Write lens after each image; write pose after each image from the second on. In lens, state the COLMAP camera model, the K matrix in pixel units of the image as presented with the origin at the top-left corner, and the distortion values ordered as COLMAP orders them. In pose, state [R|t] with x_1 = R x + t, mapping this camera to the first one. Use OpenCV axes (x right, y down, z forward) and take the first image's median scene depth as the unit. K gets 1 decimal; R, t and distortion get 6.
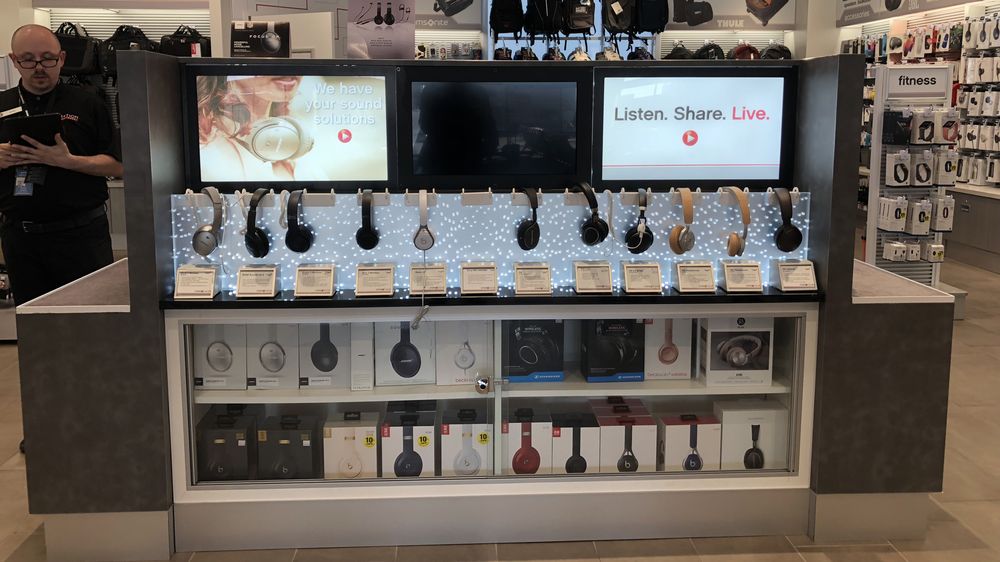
lens RADIAL K [[954.2, 0, 476.8], [0, 954.2, 281.1], [0, 0, 1]] dist [-0.096422, 0.171345]
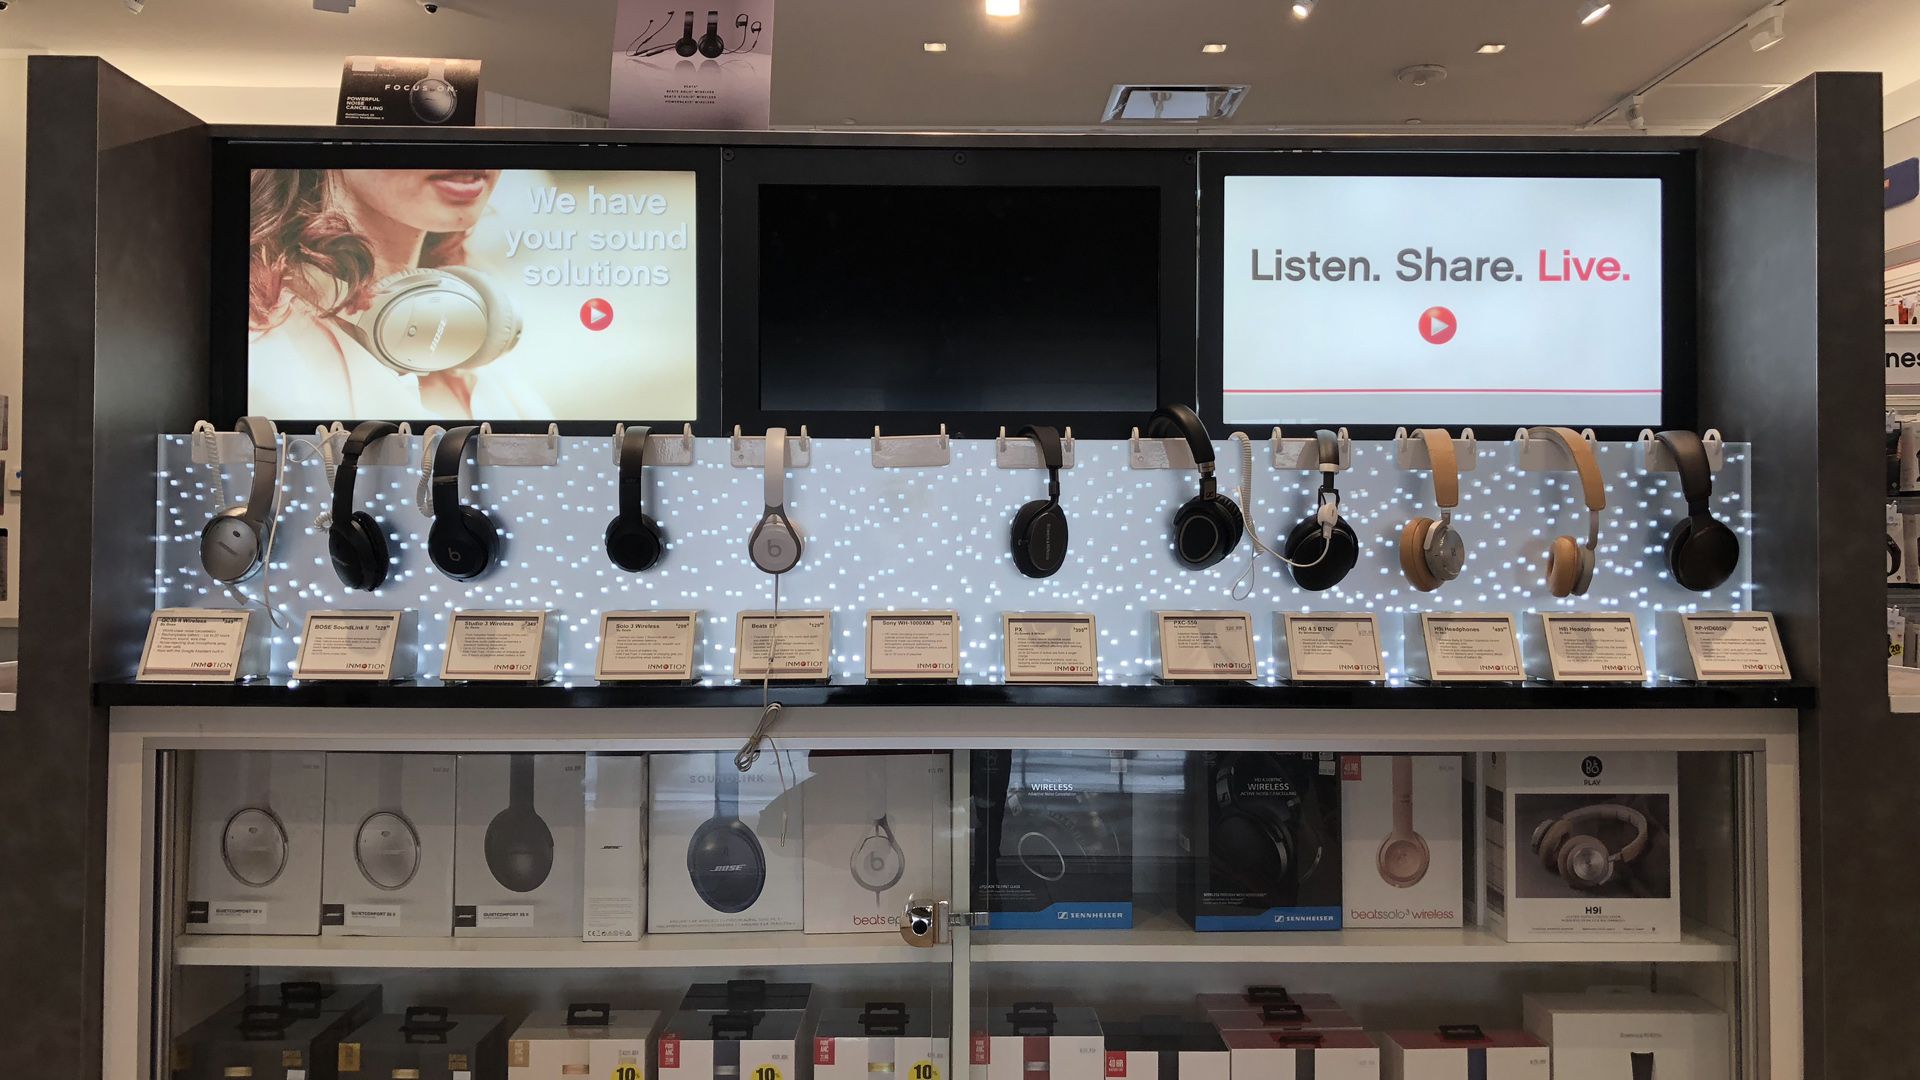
lens RADIAL K [[1832.2, 0, 915.4], [0, 1832.2, 540.2], [0, 0, 1]] dist [-0.096422, 0.171345]
pose [[0.999356, 0.005554, -0.035460, 0.028995], [-0.012205, 0.981666, -0.190216, 0.094728], [0.033753, 0.190526, 0.981102, 0.247321]]
